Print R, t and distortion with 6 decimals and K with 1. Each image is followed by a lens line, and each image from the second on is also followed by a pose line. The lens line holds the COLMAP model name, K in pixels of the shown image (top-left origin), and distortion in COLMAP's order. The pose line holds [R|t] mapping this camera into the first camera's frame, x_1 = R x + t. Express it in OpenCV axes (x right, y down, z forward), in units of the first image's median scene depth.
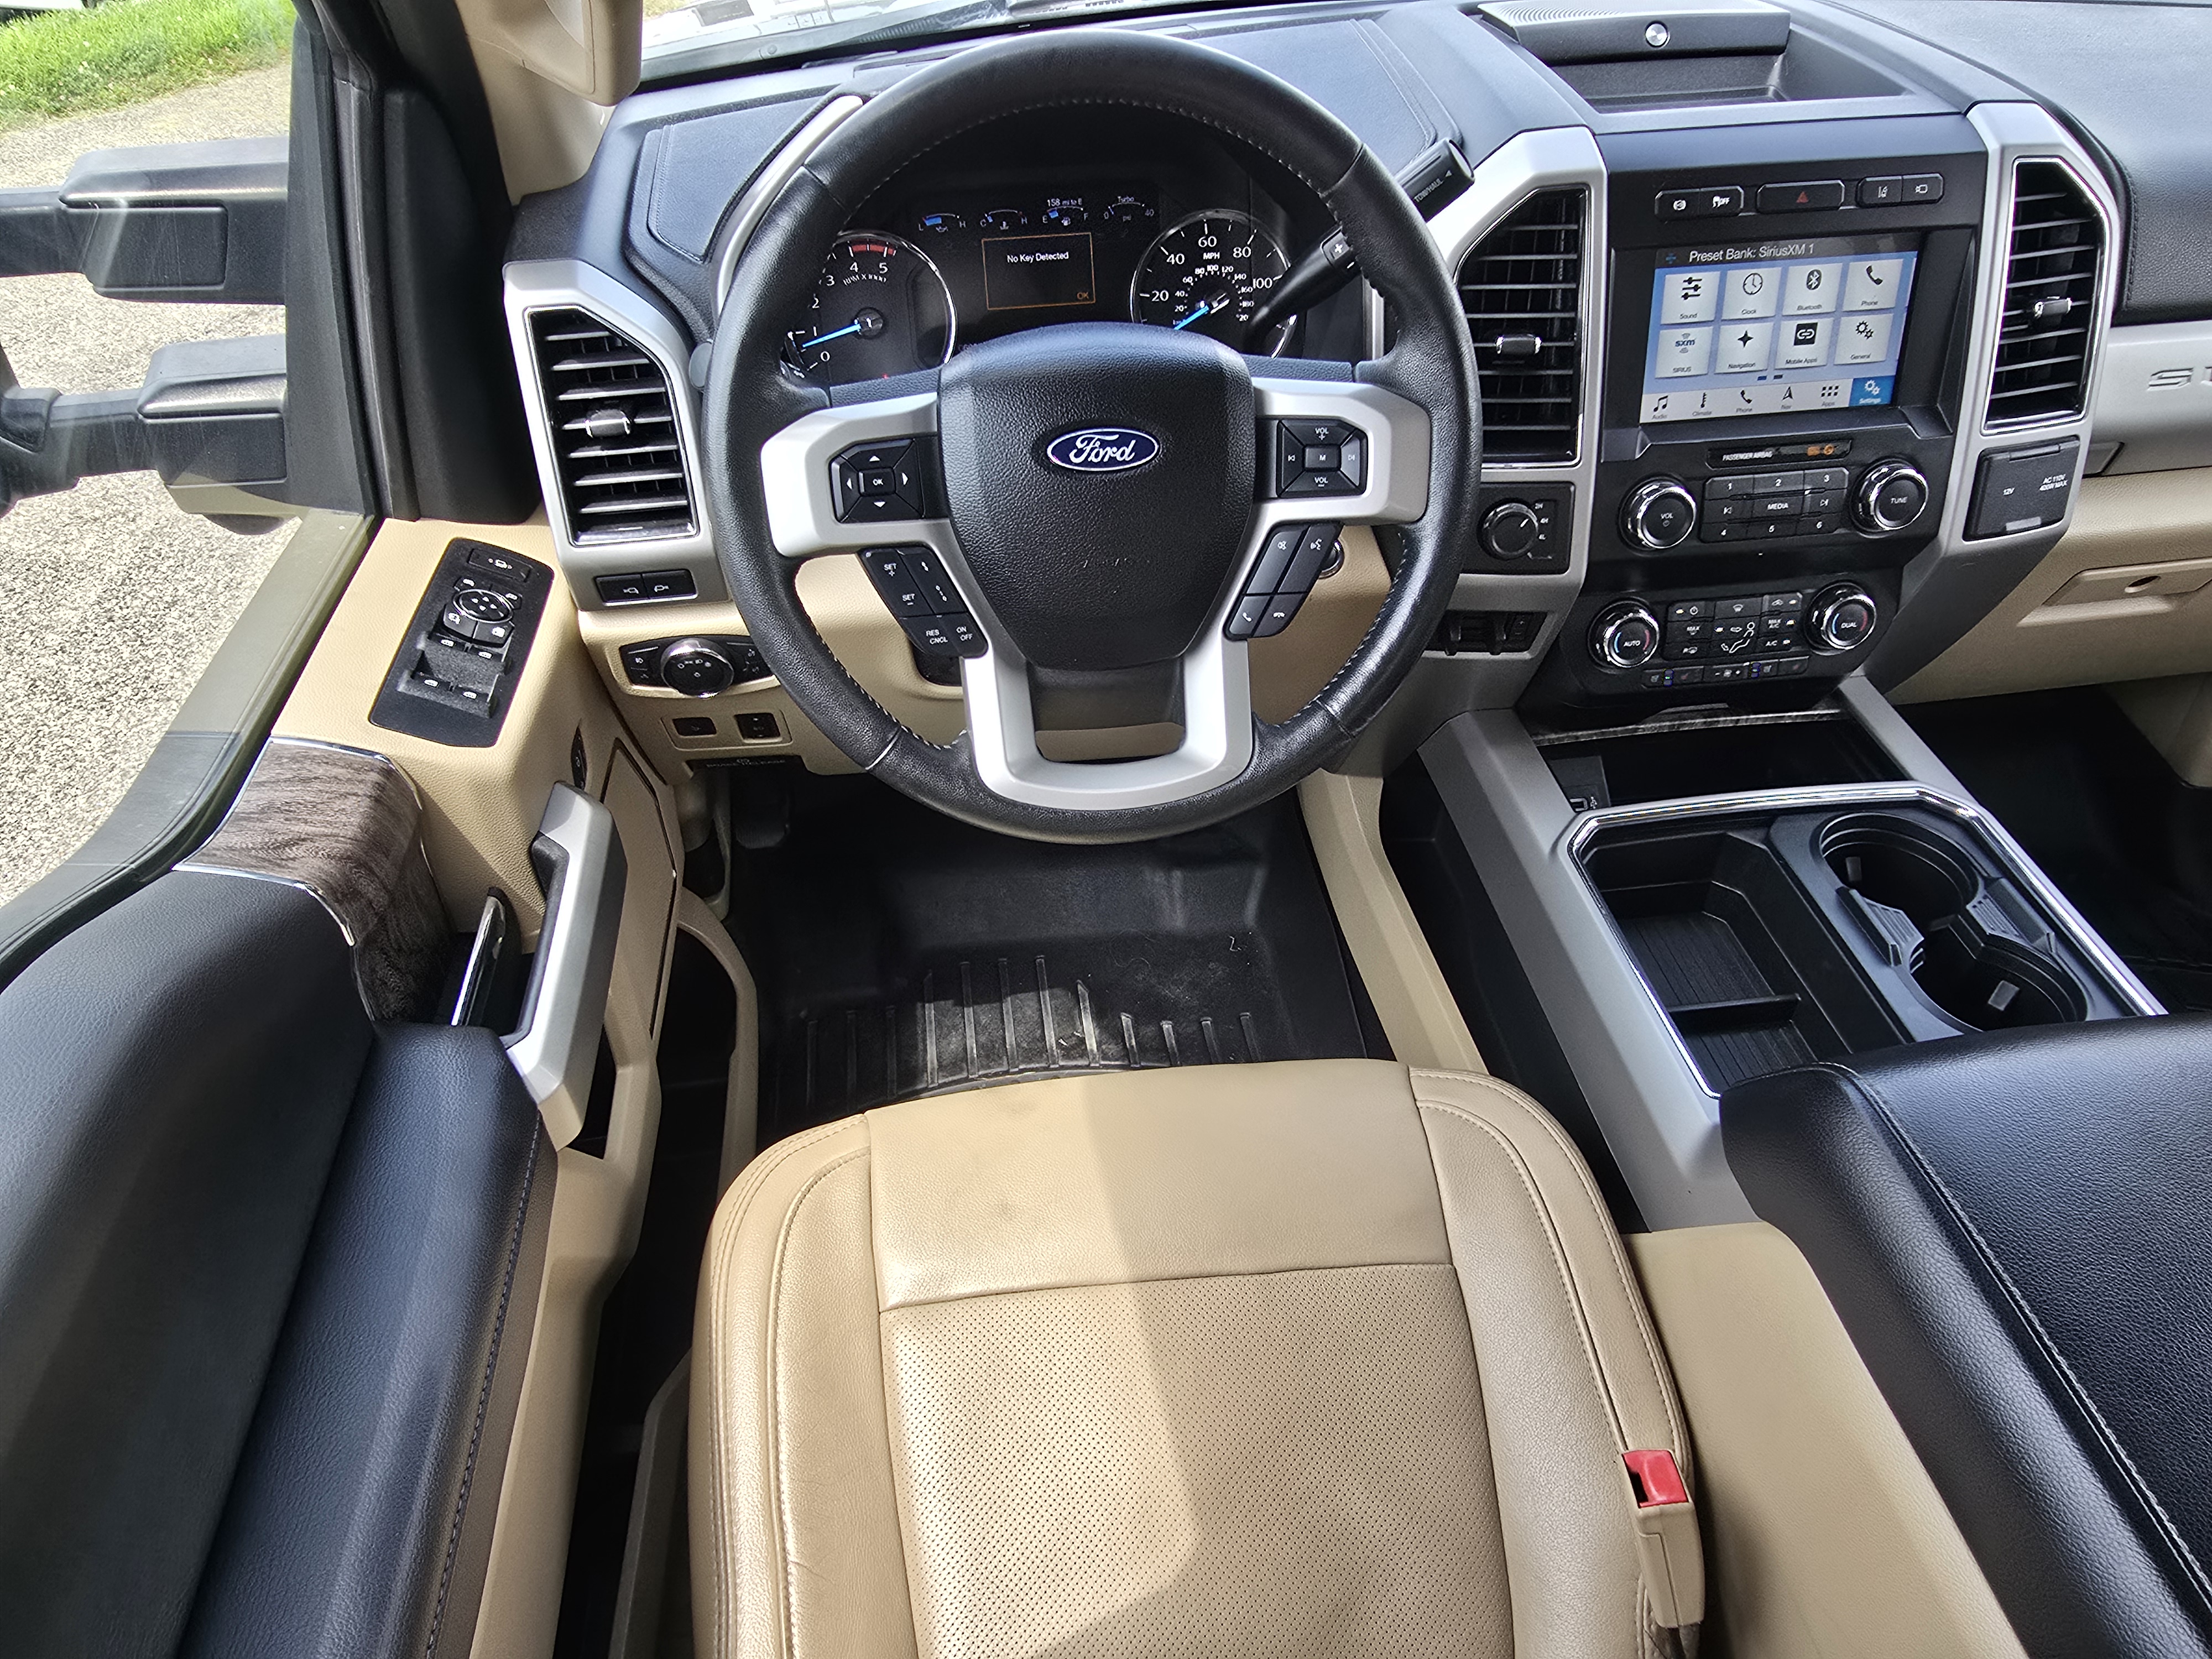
lens RADIAL K [[1495.6, 0, 1106.0], [0, 1495.6, 829.5], [0, 0, 1]] dist [-0.005490, 0.000846]
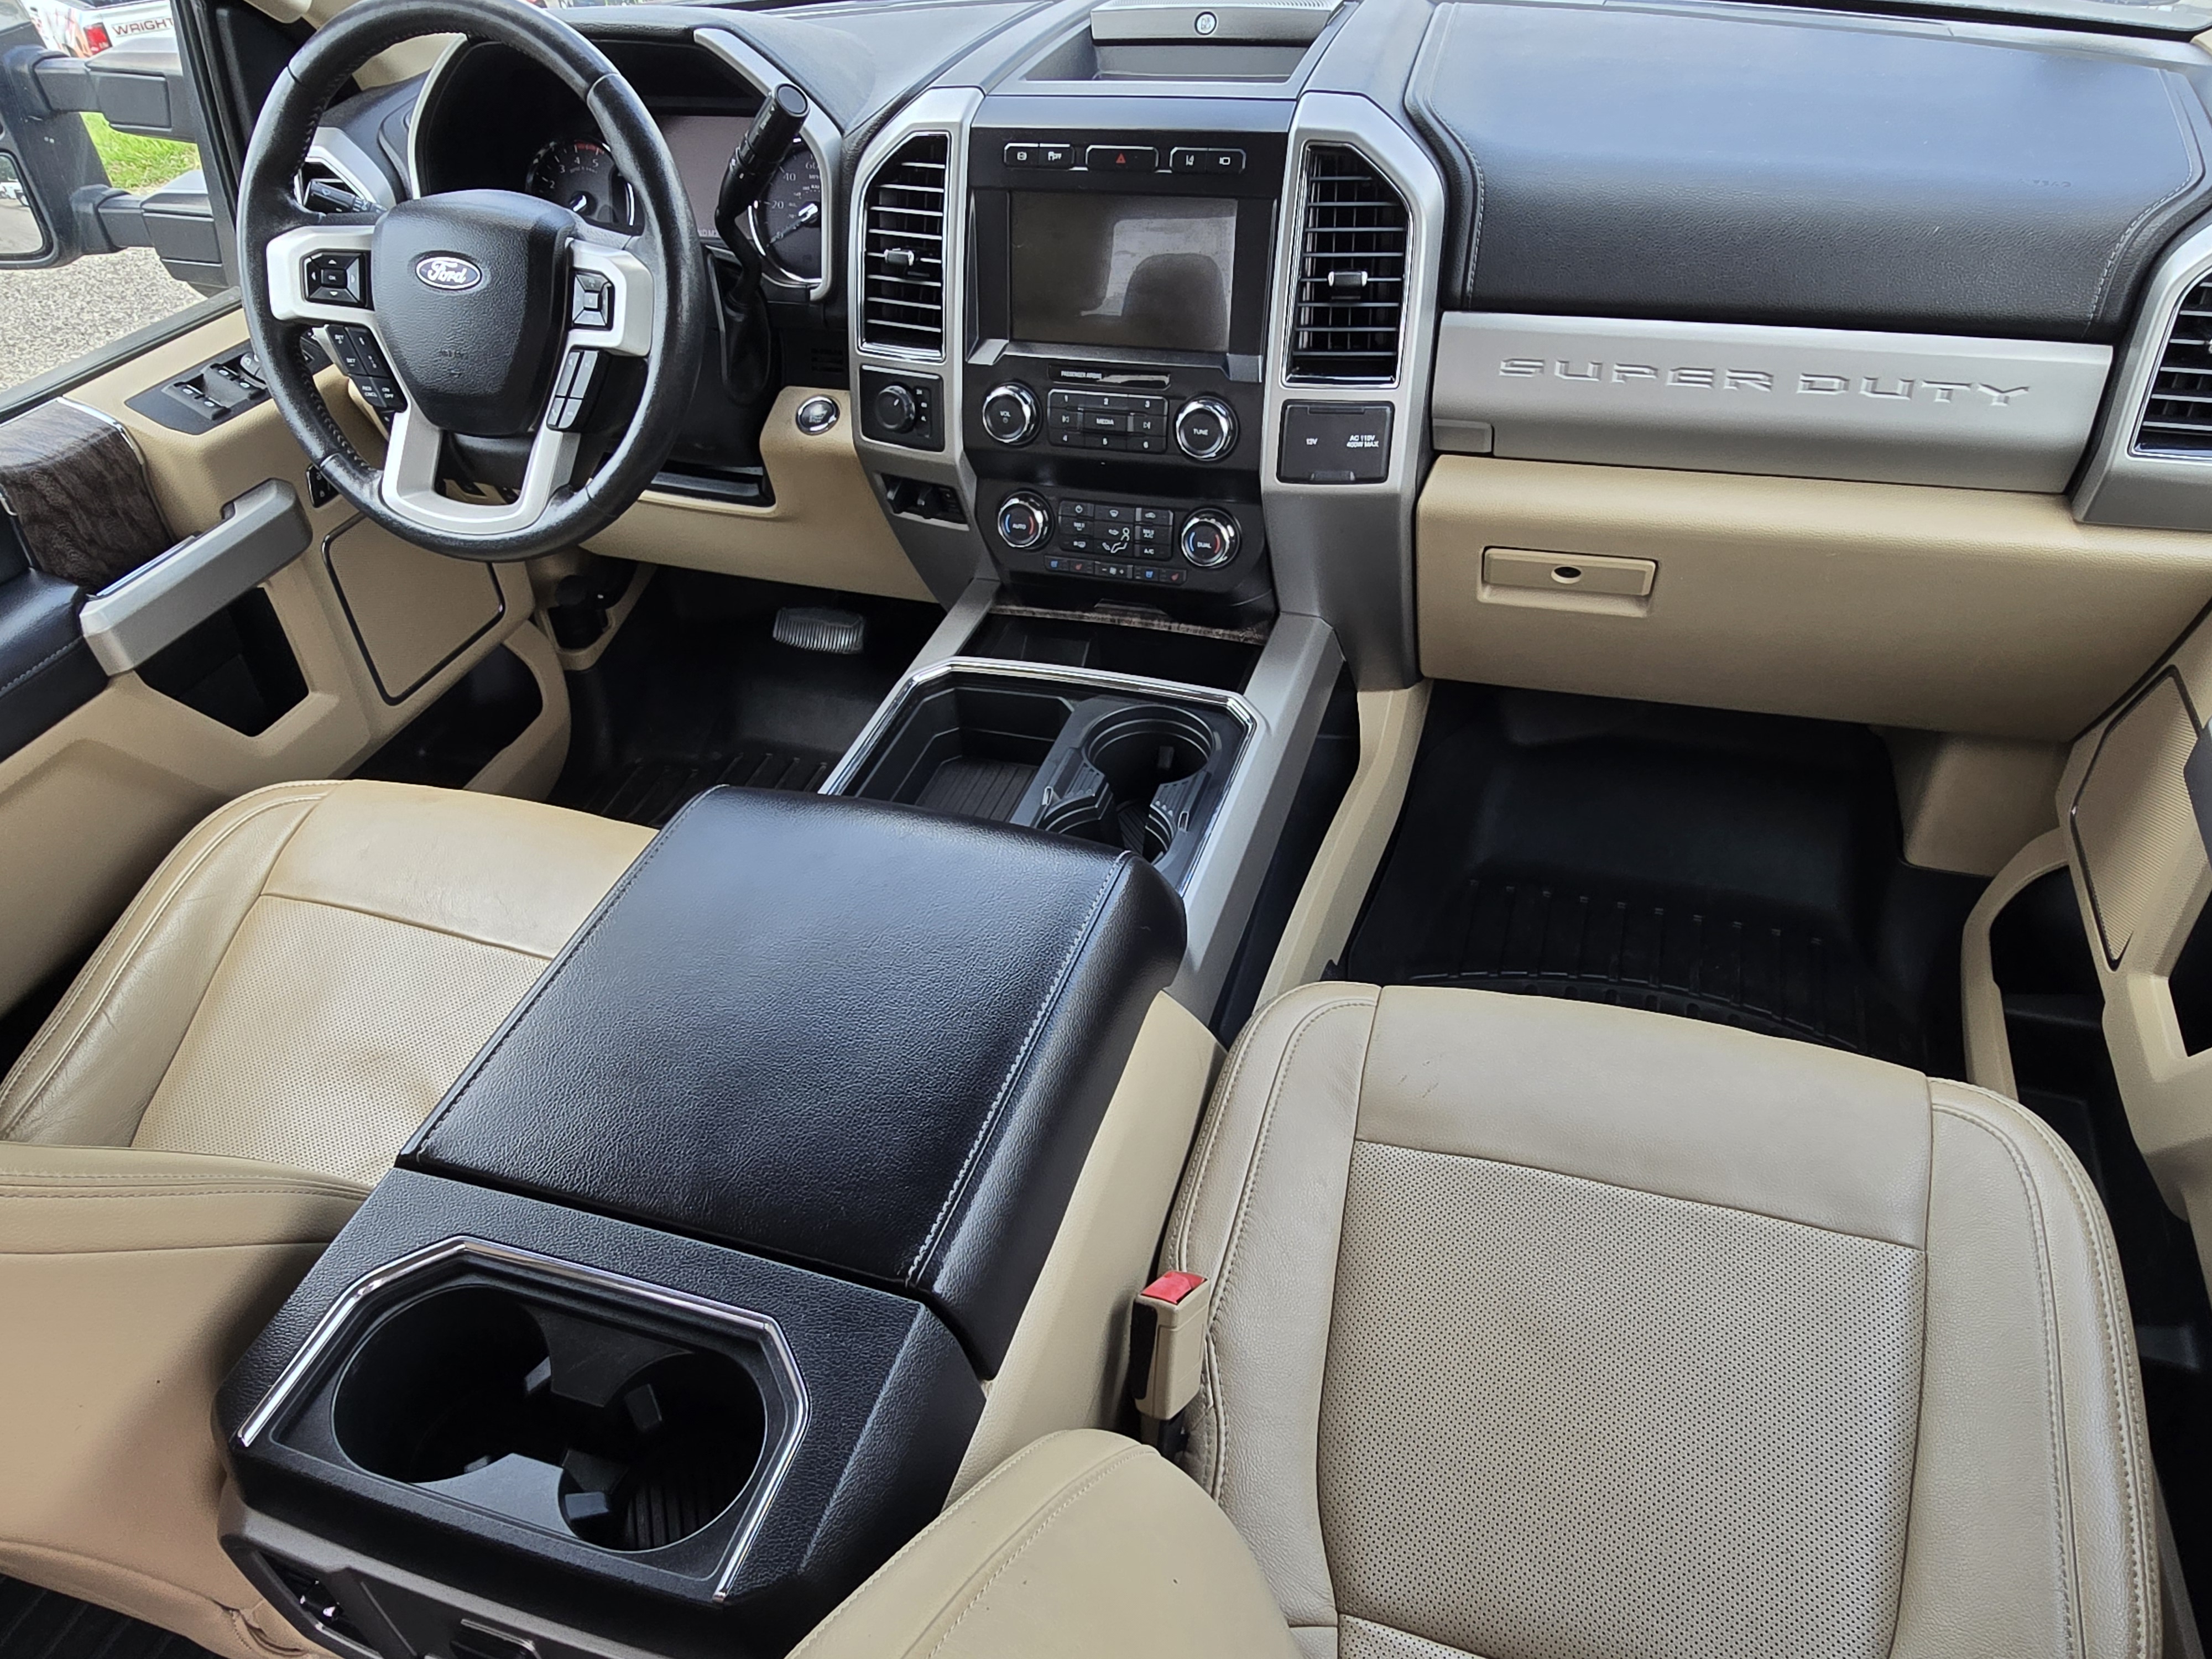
lens RADIAL K [[1495.6, 0, 1106.0], [0, 1495.6, 829.5], [0, 0, 1]] dist [-0.005490, 0.000846]
pose [[0.909697, 0.237802, -0.340444, 0.943224], [-0.236009, 0.970598, 0.047333, 0.041289], [0.341690, 0.037289, 0.939073, -0.100722]]
